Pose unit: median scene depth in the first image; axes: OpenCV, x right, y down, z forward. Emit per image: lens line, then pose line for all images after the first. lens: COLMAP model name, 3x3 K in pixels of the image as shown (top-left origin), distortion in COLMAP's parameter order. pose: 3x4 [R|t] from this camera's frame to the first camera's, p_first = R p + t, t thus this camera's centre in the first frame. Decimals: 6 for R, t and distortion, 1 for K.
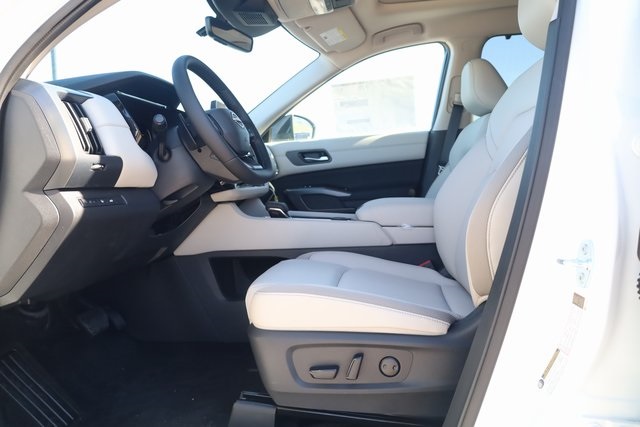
lens RADIAL K [[439.7, 0, 320.0], [0, 439.7, 213.5], [0, 0, 1]] dist [-0.004079, -0.001199]
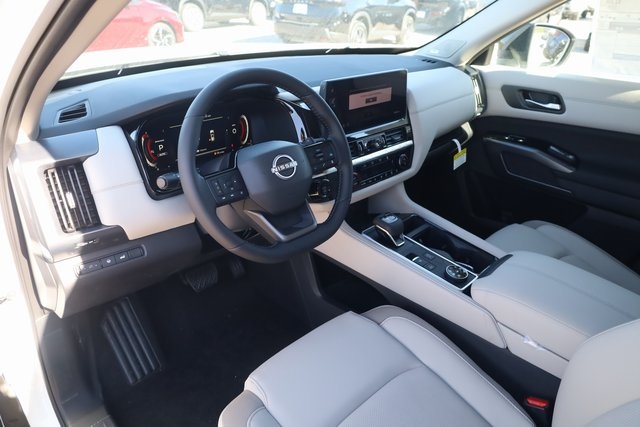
lens RADIAL K [[439.7, 0, 320.0], [0, 439.7, 213.5], [0, 0, 1]] dist [-0.004079, -0.001199]
pose [[0.780730, 0.342942, -0.522352, 0.141191], [-0.104899, 0.896007, 0.431472, -0.237279], [0.616001, -0.282068, 0.735514, 0.236940]]
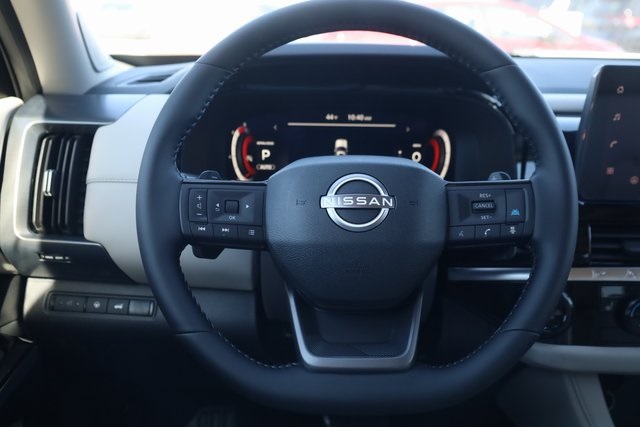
lens RADIAL K [[665.9, 0, 320.0], [0, 665.9, 213.5], [0, 0, 1]] dist [0.024490, 0.015230]
pose [[0.143396, 0.318983, -0.936850, 0.140999], [-0.099351, 0.946490, 0.307059, -0.179573], [0.984666, 0.049046, 0.167414, 0.448173]]
